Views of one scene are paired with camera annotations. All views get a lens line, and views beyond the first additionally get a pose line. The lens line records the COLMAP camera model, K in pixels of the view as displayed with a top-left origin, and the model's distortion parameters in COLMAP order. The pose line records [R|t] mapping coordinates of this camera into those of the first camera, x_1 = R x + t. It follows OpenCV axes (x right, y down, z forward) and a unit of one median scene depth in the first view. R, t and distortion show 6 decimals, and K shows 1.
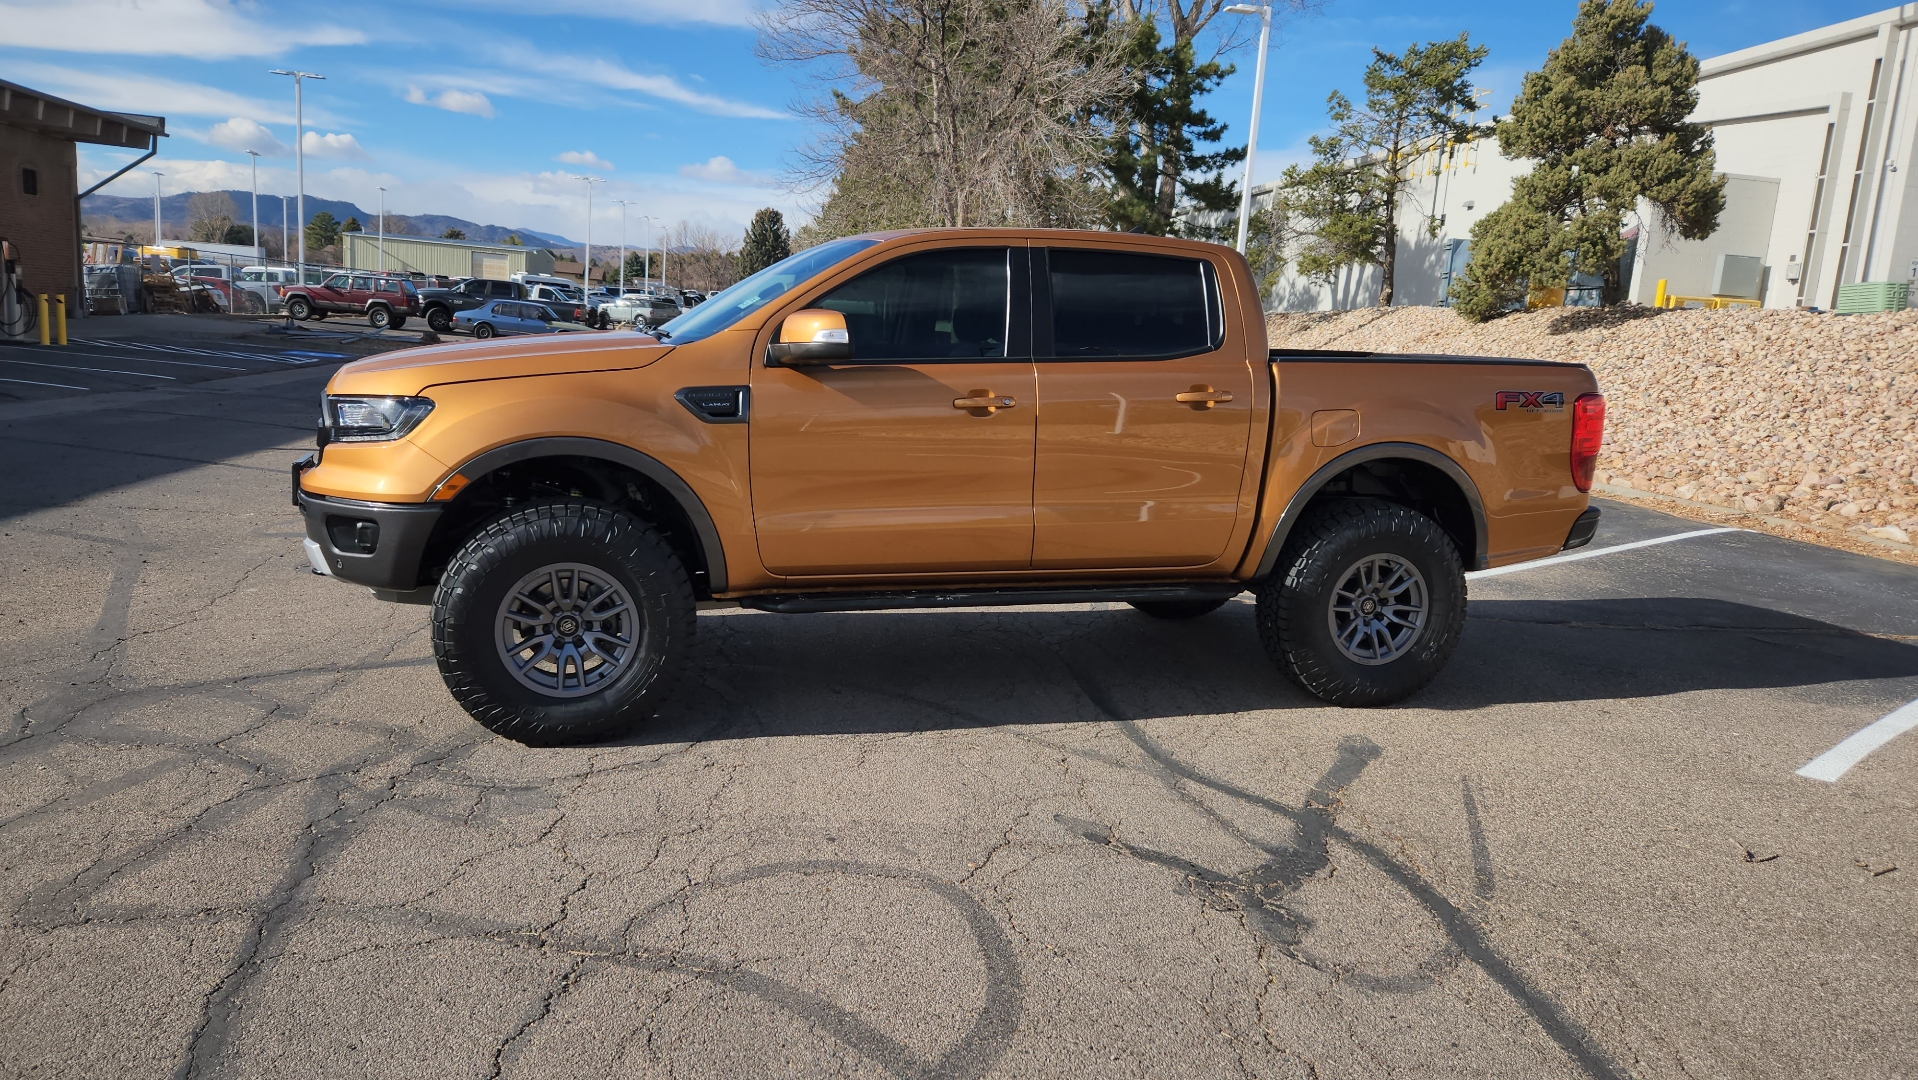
lens RADIAL K [[1282.0, 0, 917.9], [0, 1282.0, 540.4], [0, 0, 1]] dist [0.066495, -0.051411]
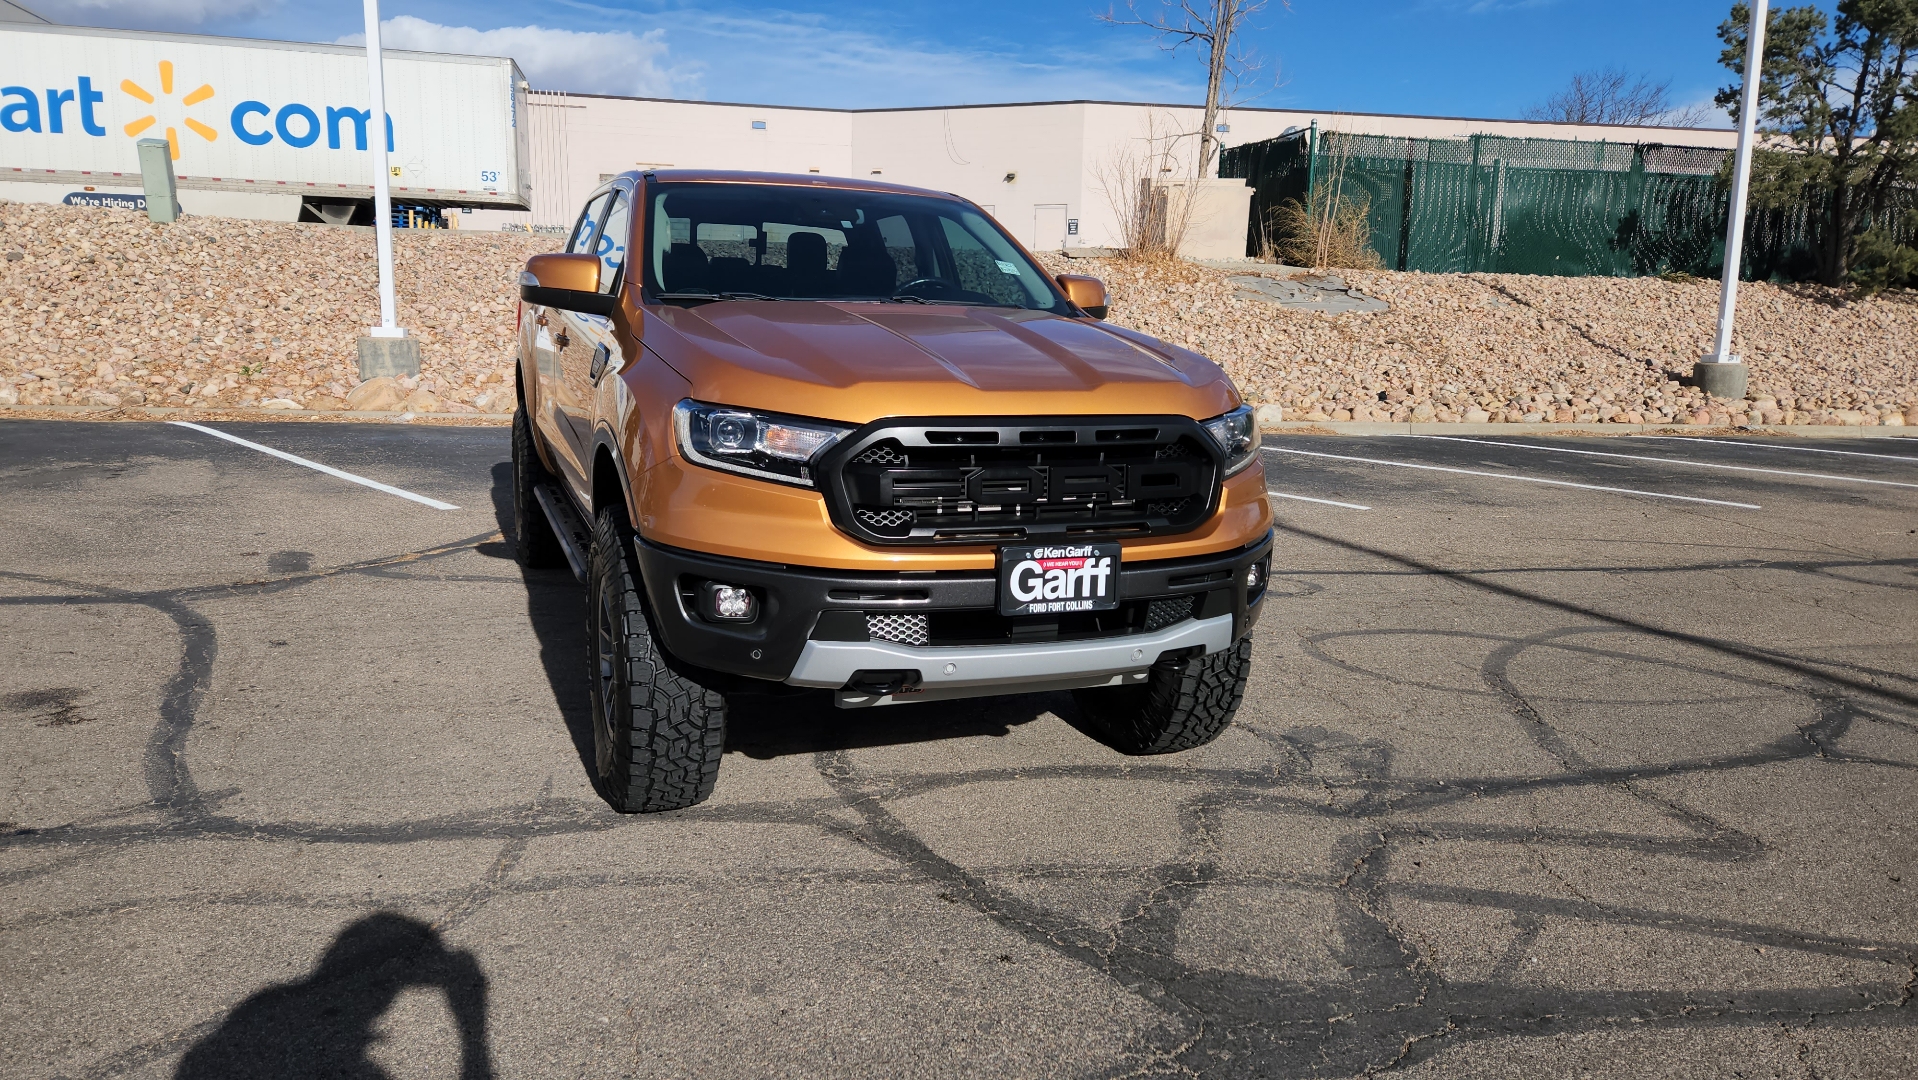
lens RADIAL K [[1279.4, 0, 908.8], [0, 1279.4, 536.5], [0, 0, 1]] dist [0.055890, -0.032438]
pose [[-0.065298, -0.236060, 0.969542, -1.021646], [0.131950, 0.961041, 0.242877, -0.217608], [-0.989103, 0.143791, -0.031606, 1.053157]]
